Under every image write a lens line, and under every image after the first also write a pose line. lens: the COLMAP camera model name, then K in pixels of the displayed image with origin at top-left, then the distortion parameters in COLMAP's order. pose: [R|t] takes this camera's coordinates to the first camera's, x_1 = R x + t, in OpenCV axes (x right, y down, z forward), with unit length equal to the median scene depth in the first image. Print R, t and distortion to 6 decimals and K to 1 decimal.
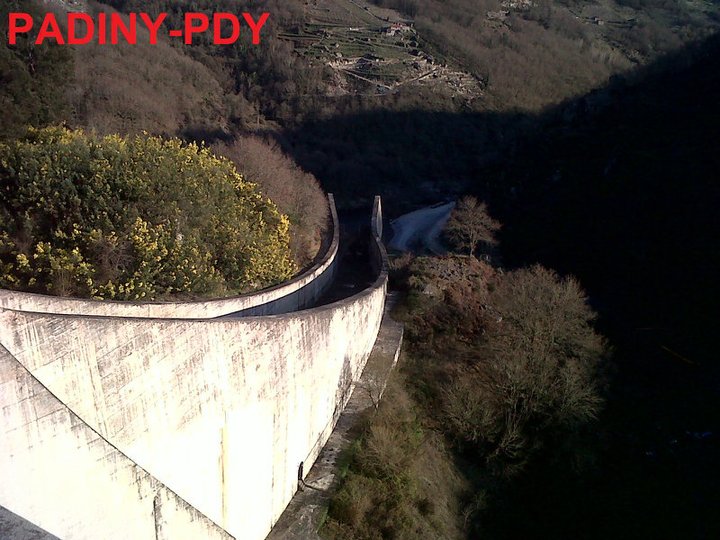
lens RADIAL K [[710.6, 0, 365.1], [0, 710.6, 271.2], [0, 0, 1]] dist [-0.013740, 0.000000]
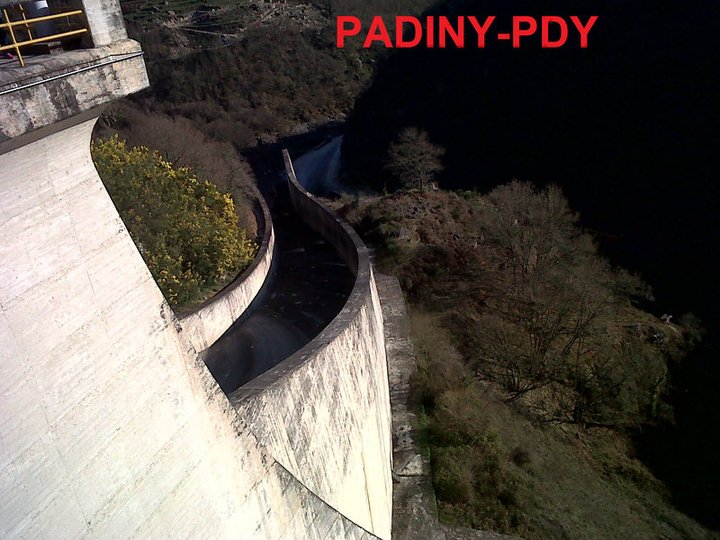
lens RADIAL K [[710.6, 0, 357.0], [0, 710.6, 271.4], [0, 0, 1]] dist [-0.013740, 0.000000]
pose [[0.954158, -0.259880, 0.148472, -0.114930], [0.246925, 0.963840, 0.100202, -0.033171], [-0.169144, -0.058948, 0.983827, 0.067586]]
